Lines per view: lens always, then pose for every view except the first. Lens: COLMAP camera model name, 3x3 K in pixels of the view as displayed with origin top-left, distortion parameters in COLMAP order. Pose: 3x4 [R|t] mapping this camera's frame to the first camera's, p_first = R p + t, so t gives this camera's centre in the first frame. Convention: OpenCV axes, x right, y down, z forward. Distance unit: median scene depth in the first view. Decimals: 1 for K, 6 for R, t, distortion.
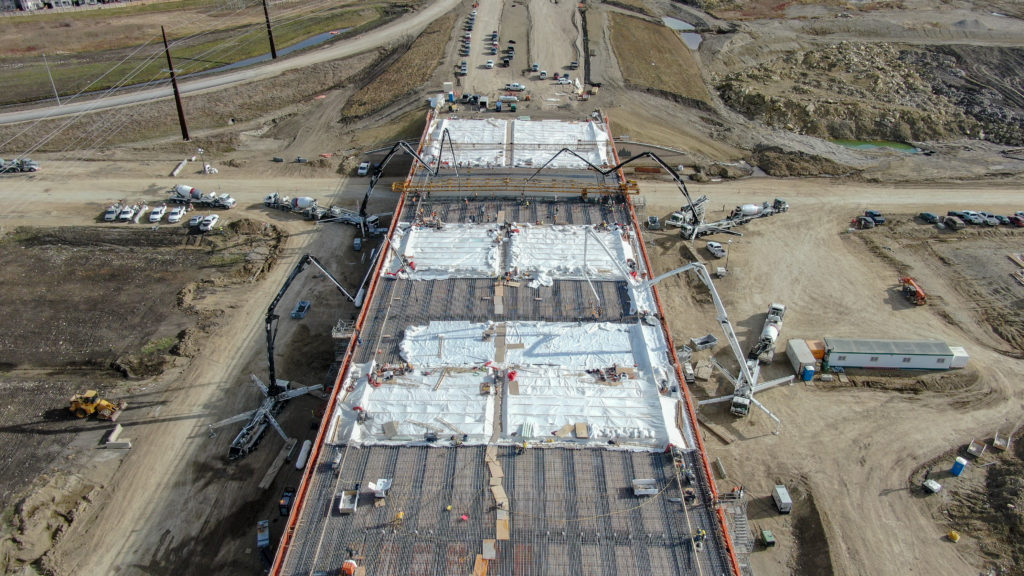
lens RADIAL K [[738.6, 0, 505.3], [0, 738.6, 289.4], [0, 0, 1]] dist [-0.009527, -0.001145]
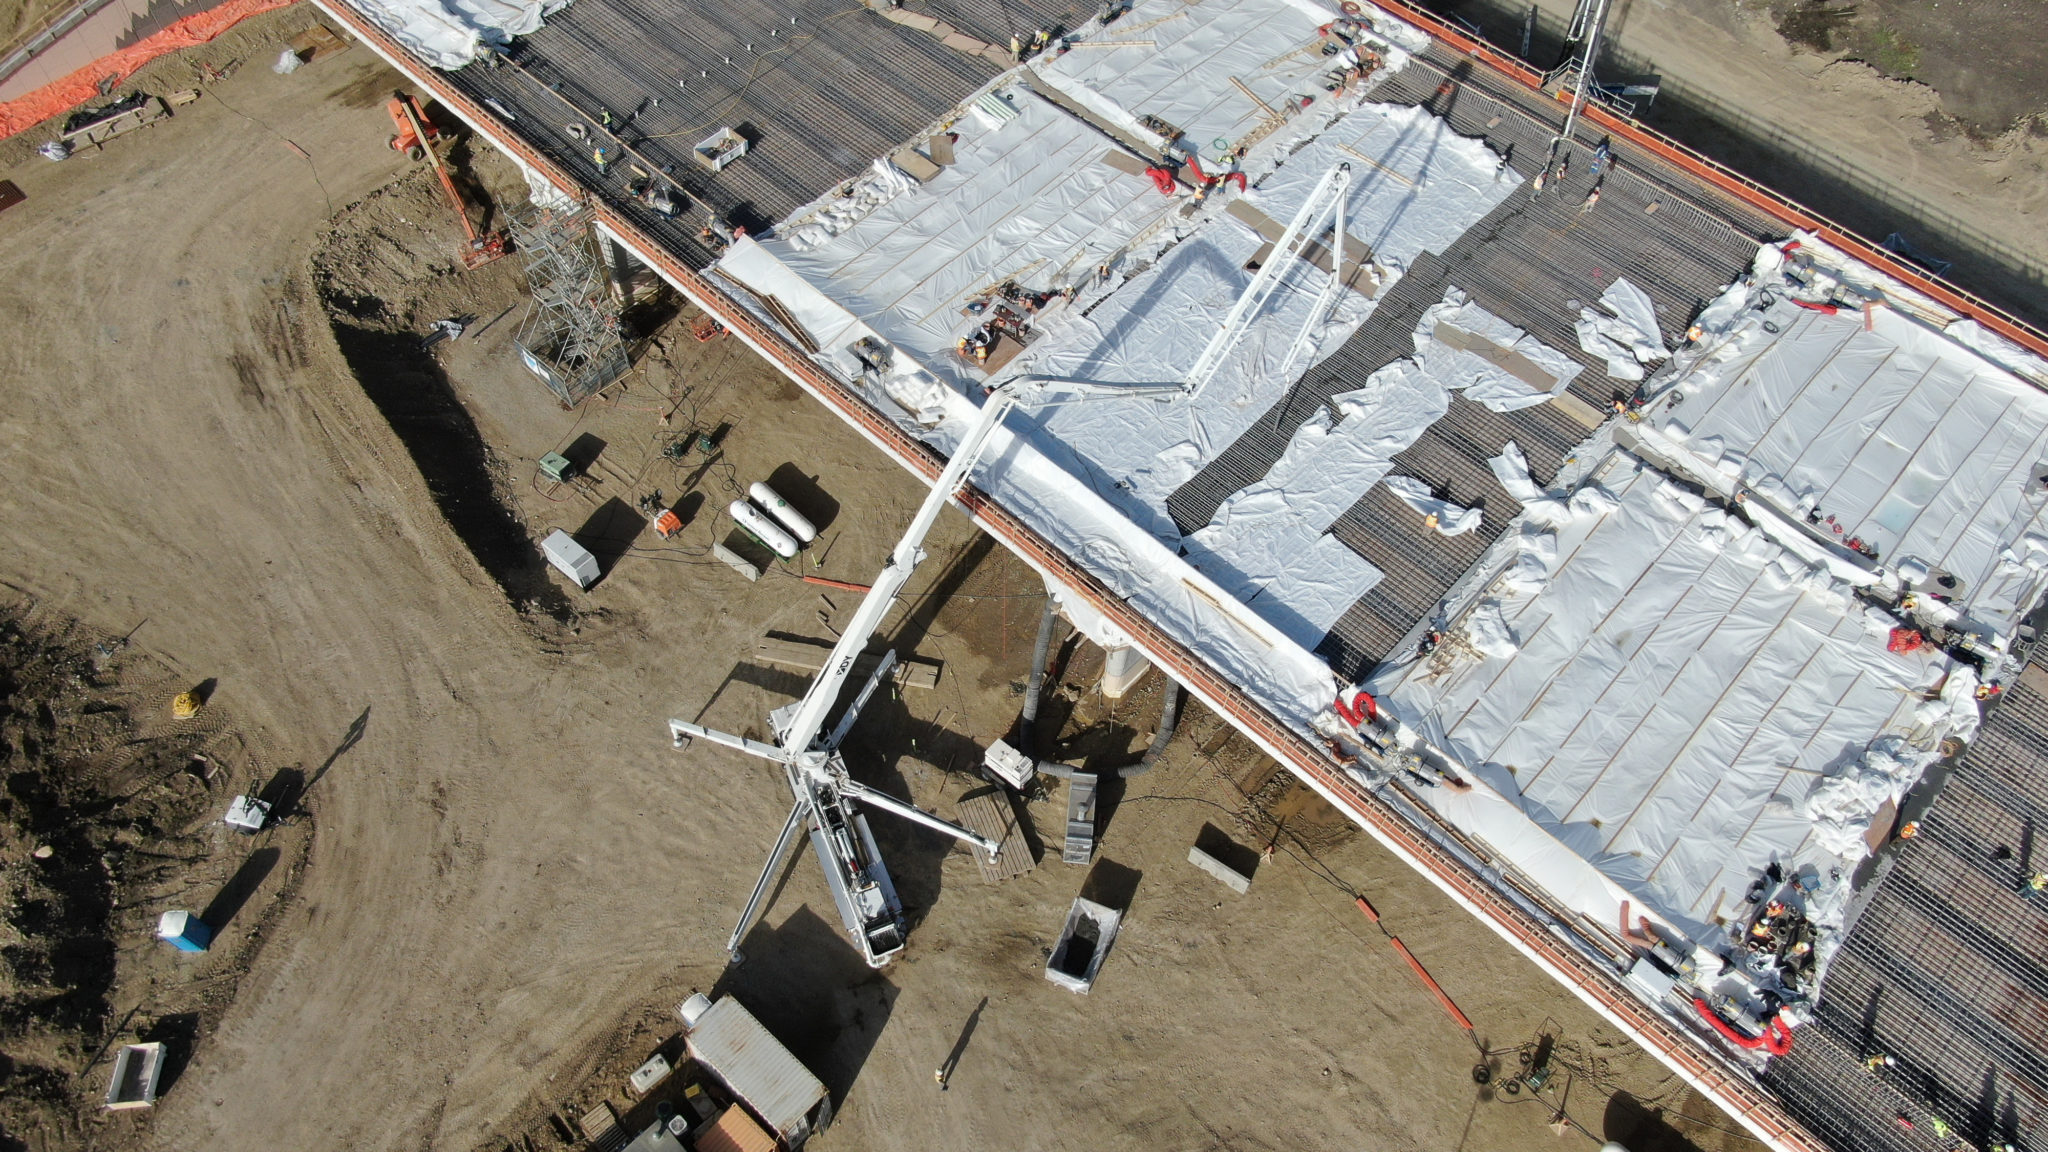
lens RADIAL K [[1477.2, 0, 1018.9], [0, 1477.2, 576.5], [0, 0, 1]] dist [-0.009527, -0.001145]
pose [[-0.670185, 0.597959, -0.439656, 0.615437], [-0.401690, 0.205888, 0.892332, -0.597634], [0.624098, 0.774632, 0.102211, 1.146543]]
